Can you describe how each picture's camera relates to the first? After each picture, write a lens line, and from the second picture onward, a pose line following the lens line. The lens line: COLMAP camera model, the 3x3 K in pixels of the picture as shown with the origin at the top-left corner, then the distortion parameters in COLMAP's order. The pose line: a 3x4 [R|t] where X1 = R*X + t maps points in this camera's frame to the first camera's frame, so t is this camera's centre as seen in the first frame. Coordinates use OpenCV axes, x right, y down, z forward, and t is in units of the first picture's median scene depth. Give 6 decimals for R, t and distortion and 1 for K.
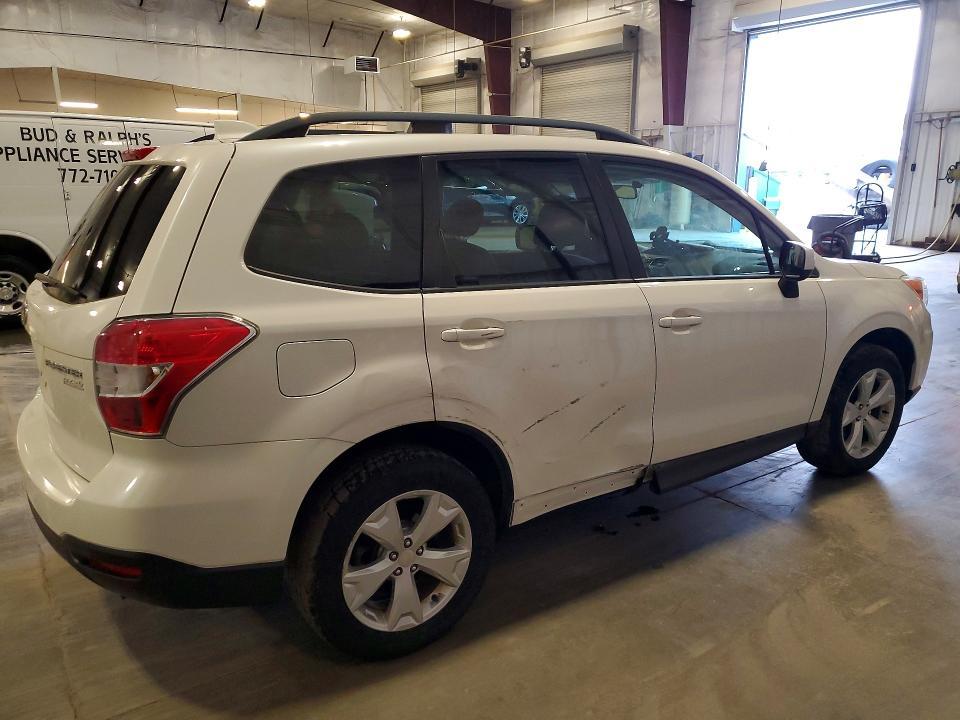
lens RADIAL K [[741.4, 0, 477.2], [0, 741.4, 359.8], [0, 0, 1]] dist [0.029748, 0.011042]
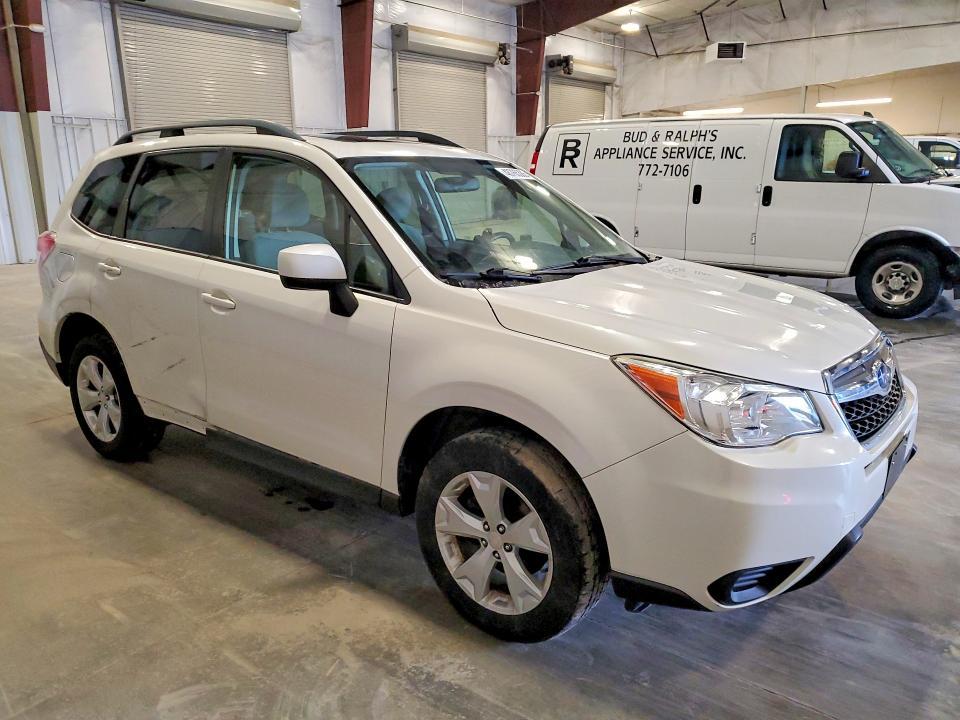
lens RADIAL K [[741.4, 0, 478.5], [0, 741.4, 366.7], [0, 0, 1]] dist [0.029748, 0.011042]
pose [[0.304732, 0.245923, -0.920141, 0.566619], [-0.231442, 0.956253, 0.178925, -0.098232], [0.923890, 0.158435, 0.348318, 0.398550]]
